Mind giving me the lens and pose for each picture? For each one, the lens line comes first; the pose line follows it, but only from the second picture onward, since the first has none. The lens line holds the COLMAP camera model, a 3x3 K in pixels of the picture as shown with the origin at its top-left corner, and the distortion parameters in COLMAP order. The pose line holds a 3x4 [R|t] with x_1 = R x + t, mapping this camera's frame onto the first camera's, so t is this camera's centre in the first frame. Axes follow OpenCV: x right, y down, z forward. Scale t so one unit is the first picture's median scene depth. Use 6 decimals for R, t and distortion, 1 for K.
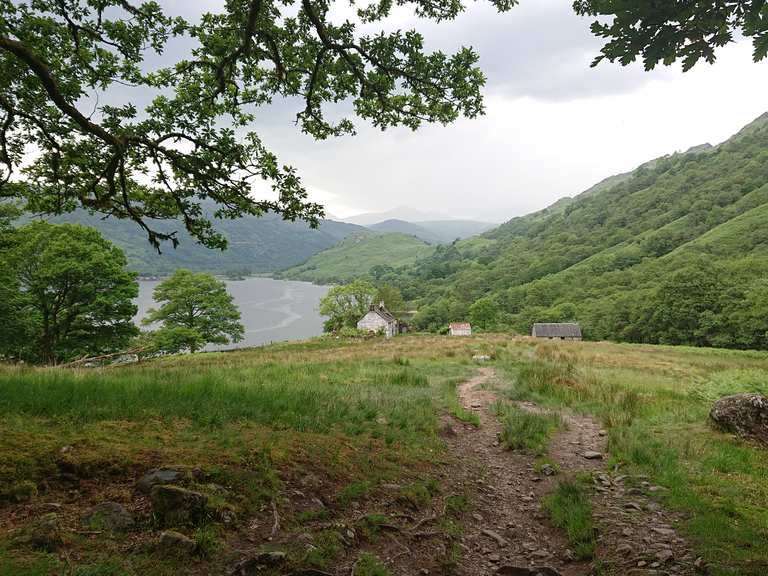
lens RADIAL K [[715.0, 0, 382.1], [0, 715.0, 293.3], [0, 0, 1]] dist [0.157568, 0.000000]
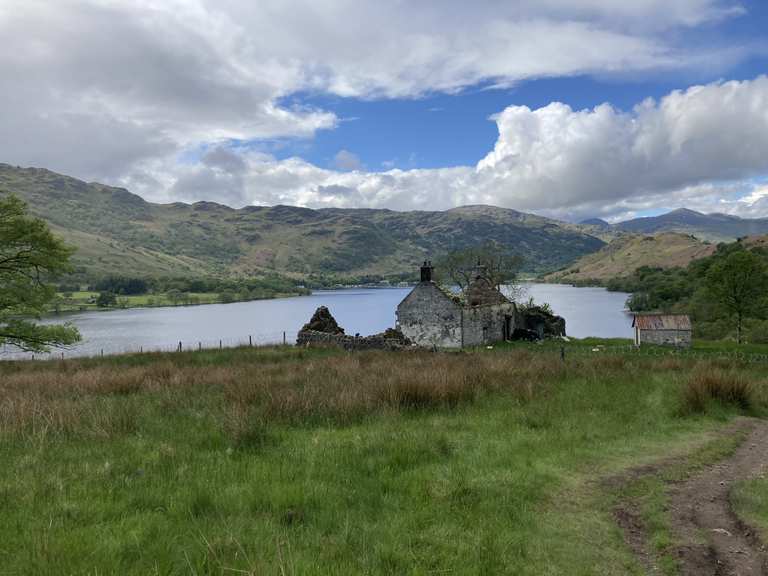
lens RADIAL K [[611.8, 0, 381.0], [0, 611.8, 291.1], [0, 0, 1]] dist [0.025365, -0.005692]
pose [[0.906184, -0.005928, -0.422842, 0.025151], [-0.000576, 0.999884, -0.015253, 0.007739], [0.422883, 0.014065, 0.906075, 0.138342]]
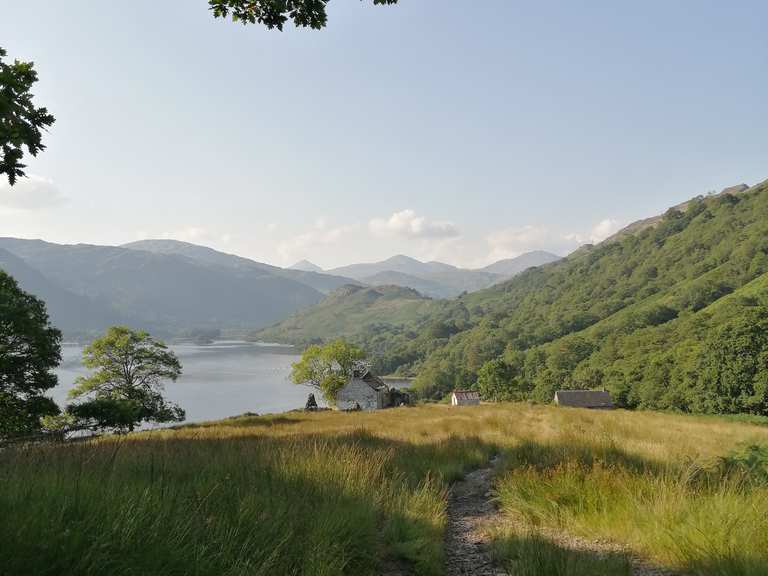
lens RADIAL K [[842.3, 0, 397.2], [0, 842.3, 291.9], [0, 0, 1]] dist [0.078957, 0.000000]
pose [[0.999678, -0.007302, 0.024310, 0.002066], [0.009165, 0.996956, -0.077421, 0.000616], [-0.023671, 0.077619, 0.996702, 0.009151]]
